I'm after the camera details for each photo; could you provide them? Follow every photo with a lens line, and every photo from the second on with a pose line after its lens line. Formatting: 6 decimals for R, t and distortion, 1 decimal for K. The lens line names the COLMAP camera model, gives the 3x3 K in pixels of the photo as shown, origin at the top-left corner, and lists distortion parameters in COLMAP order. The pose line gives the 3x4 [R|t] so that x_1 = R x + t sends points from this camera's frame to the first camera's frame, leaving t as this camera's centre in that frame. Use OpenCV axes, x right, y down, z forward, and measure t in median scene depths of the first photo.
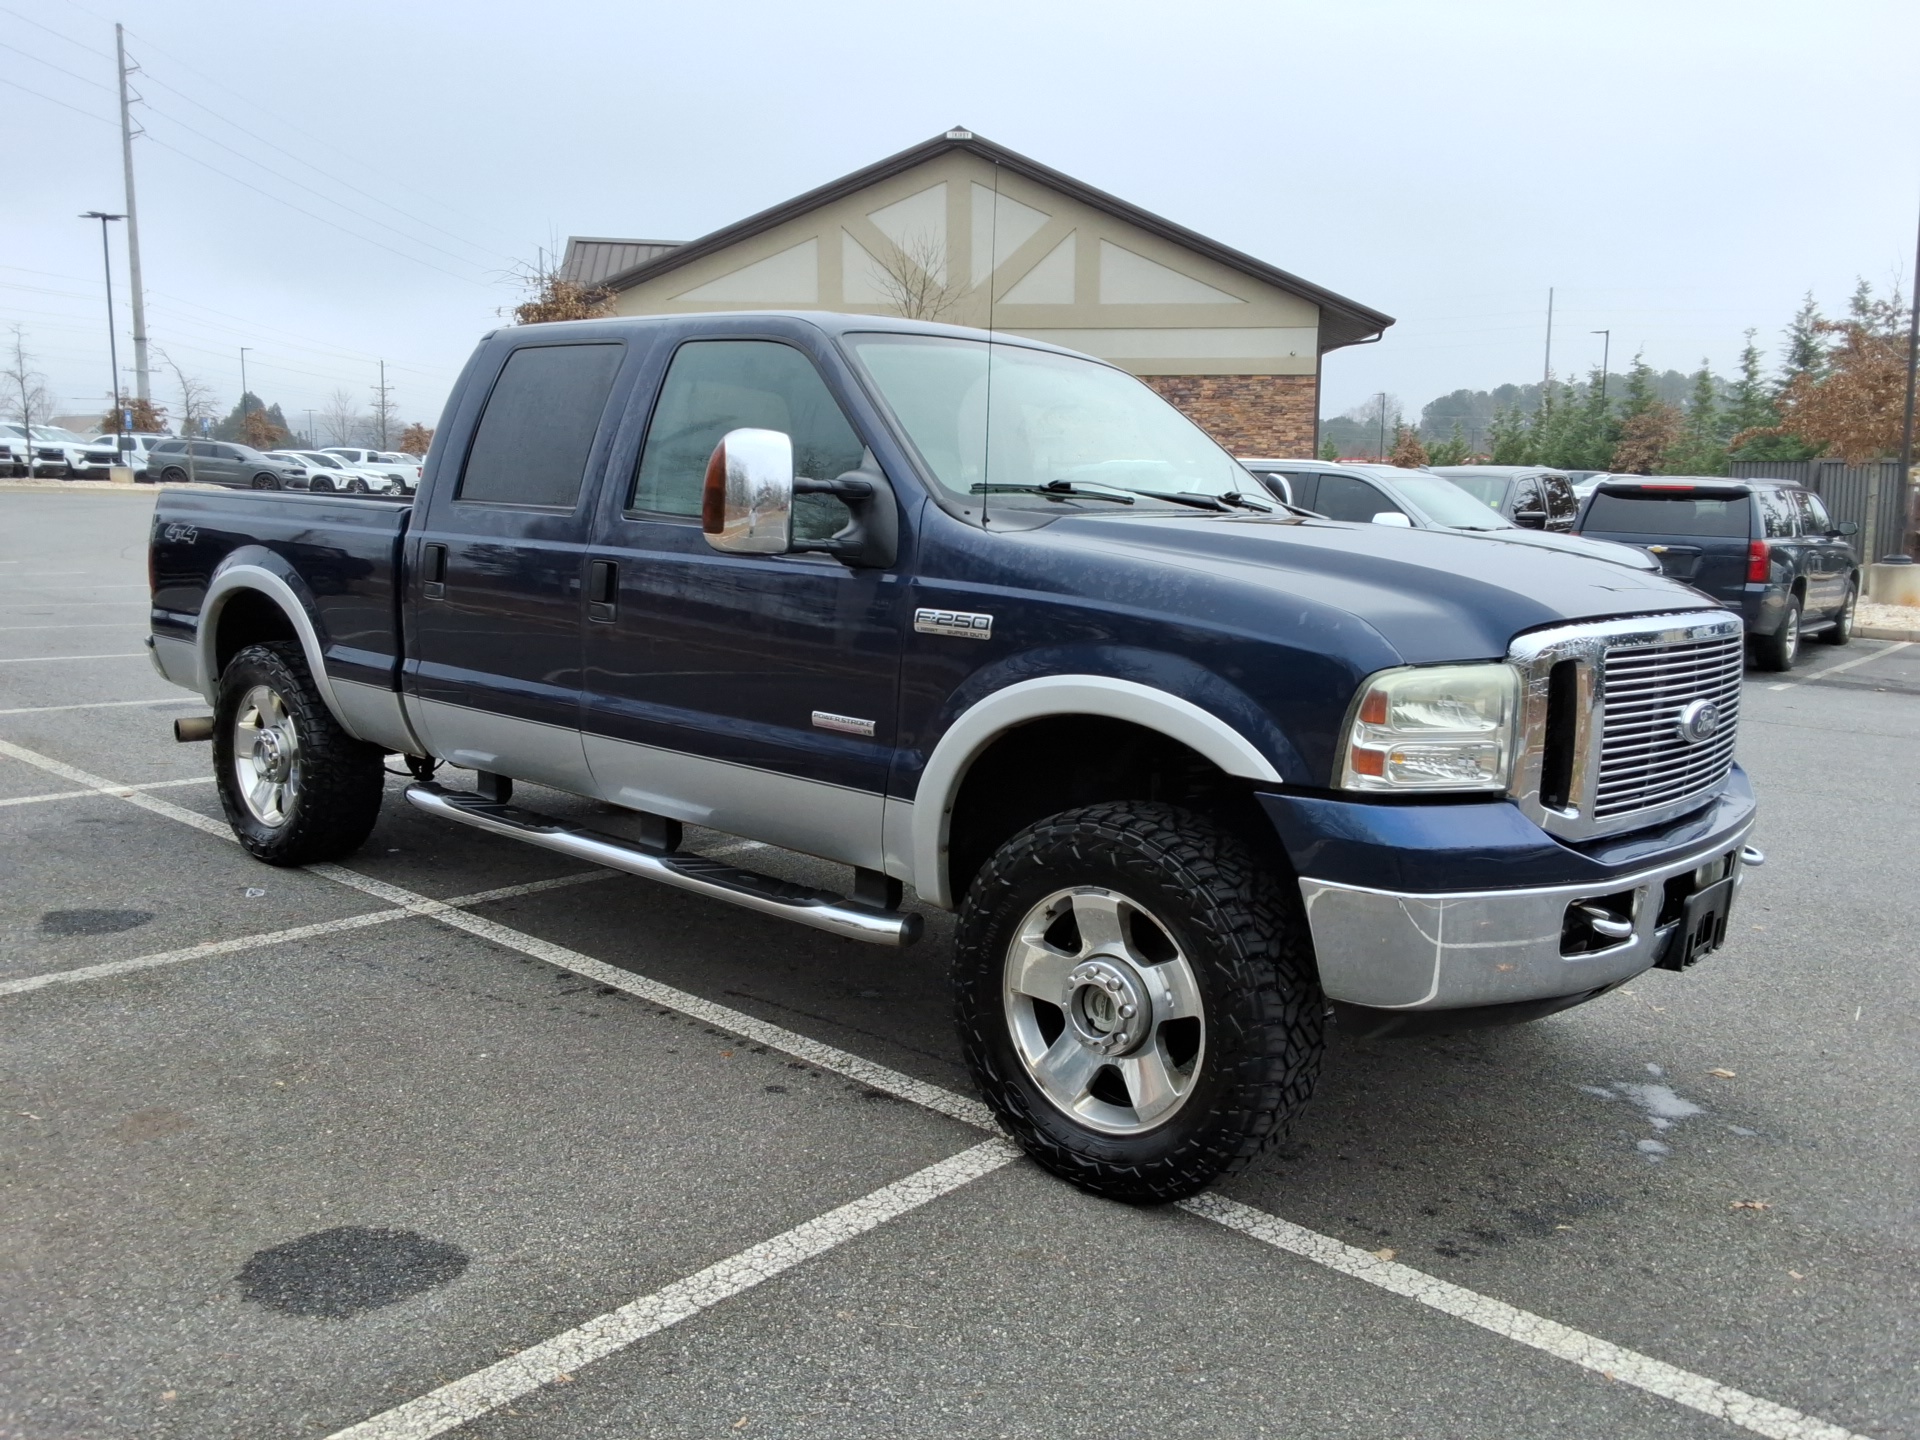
lens RADIAL K [[1529.6, 0, 966.7], [0, 1529.6, 726.0], [0, 0, 1]] dist [0.101642, -0.145970]
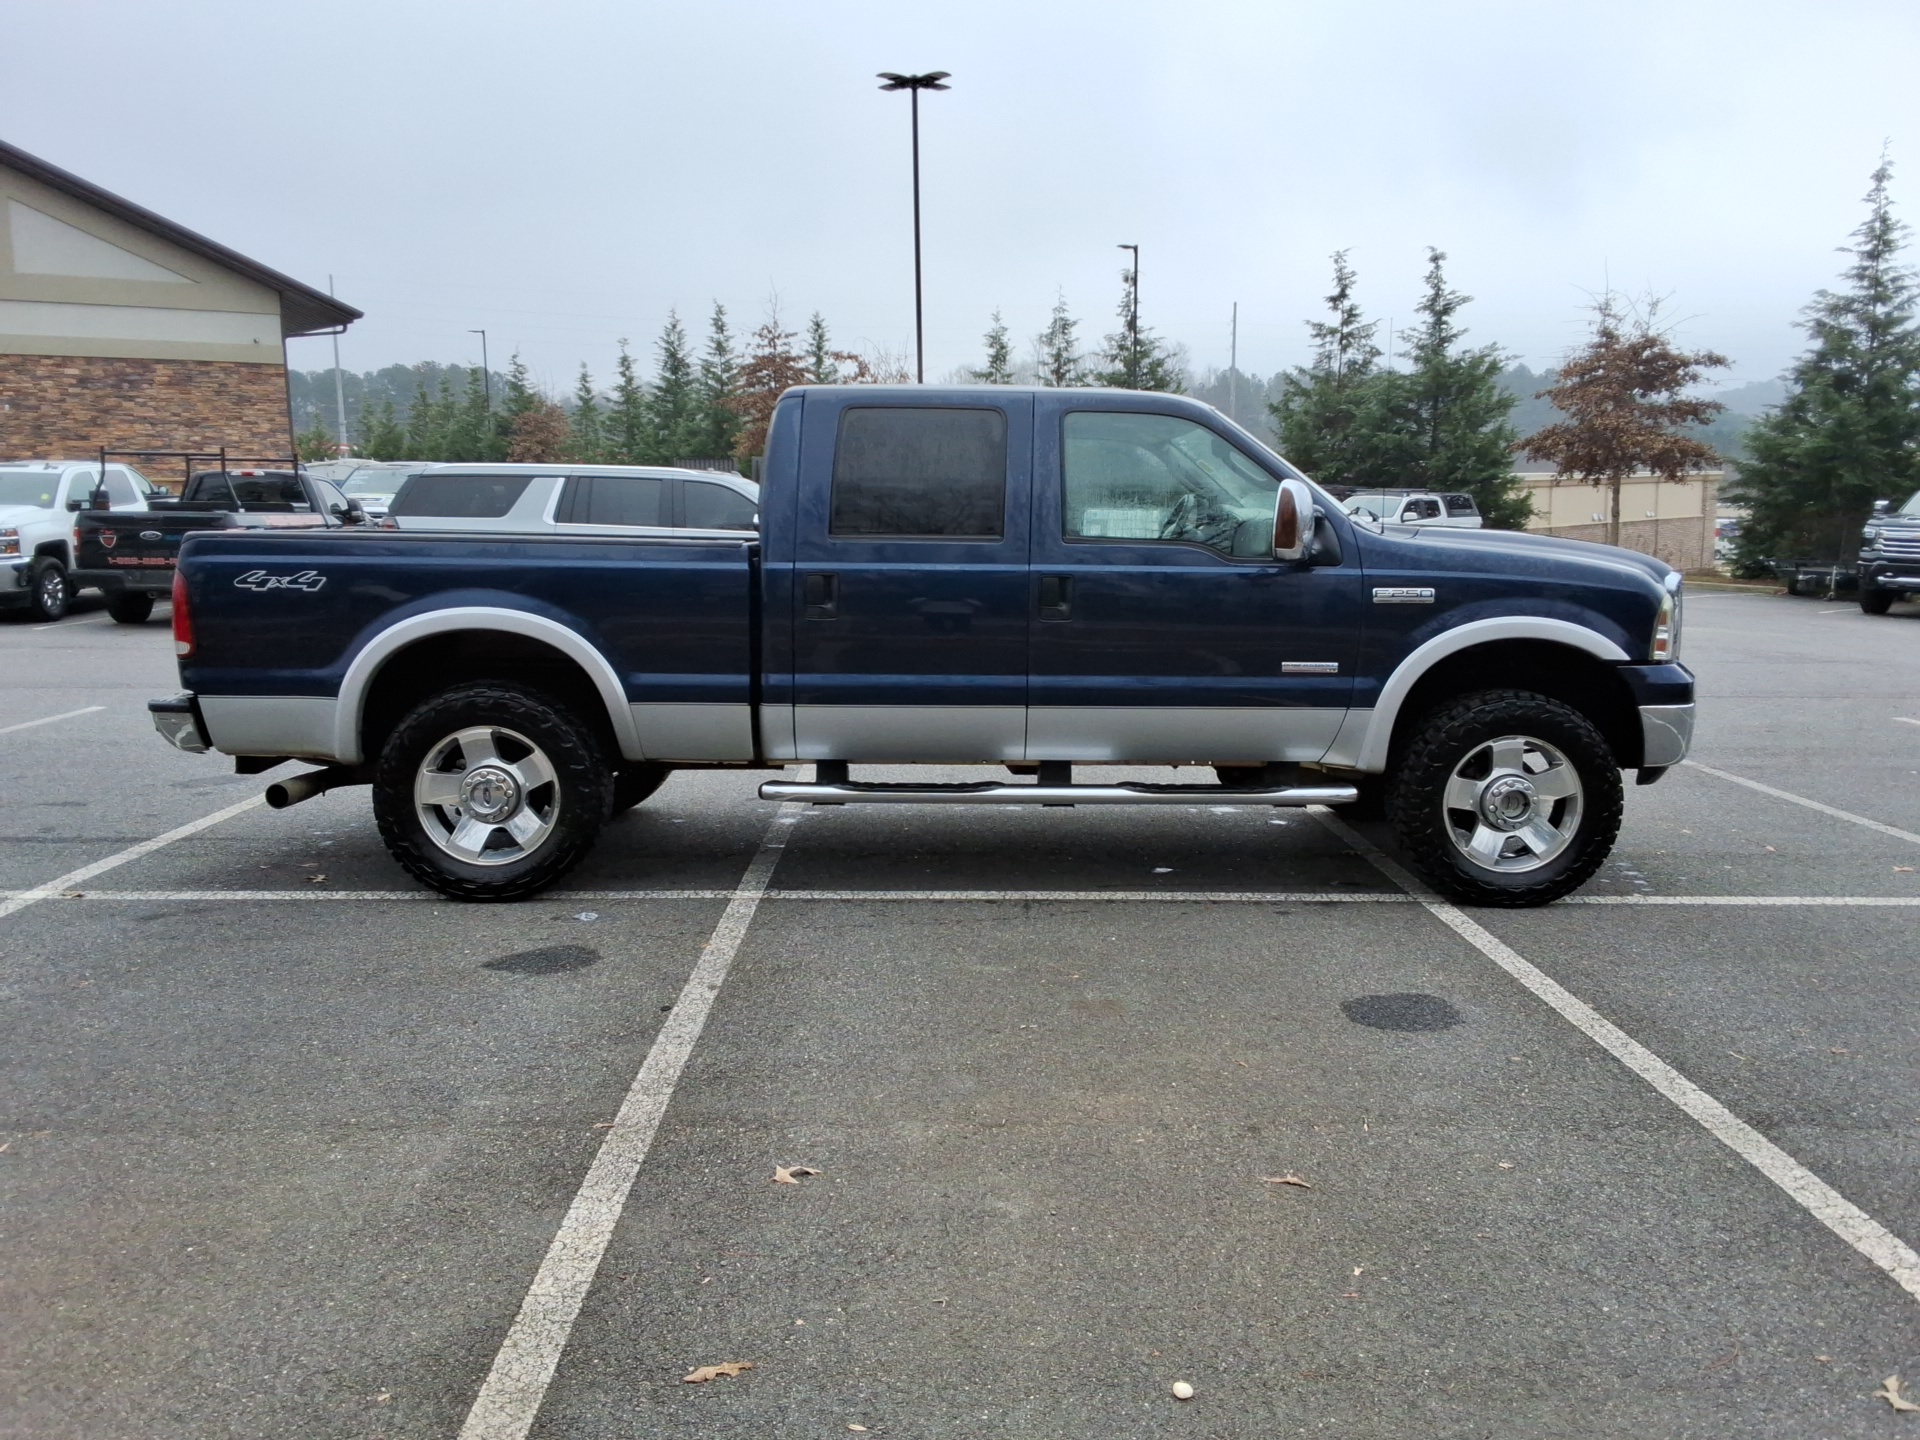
lens RADIAL K [[1529.6, 0, 977.3], [0, 1529.6, 724.8], [0, 0, 1]] dist [0.101642, -0.145970]
pose [[0.732074, -0.120305, 0.670518, -1.001003], [0.115700, 0.991940, 0.051653, -0.045976], [-0.671328, 0.039765, 0.740093, 0.055365]]
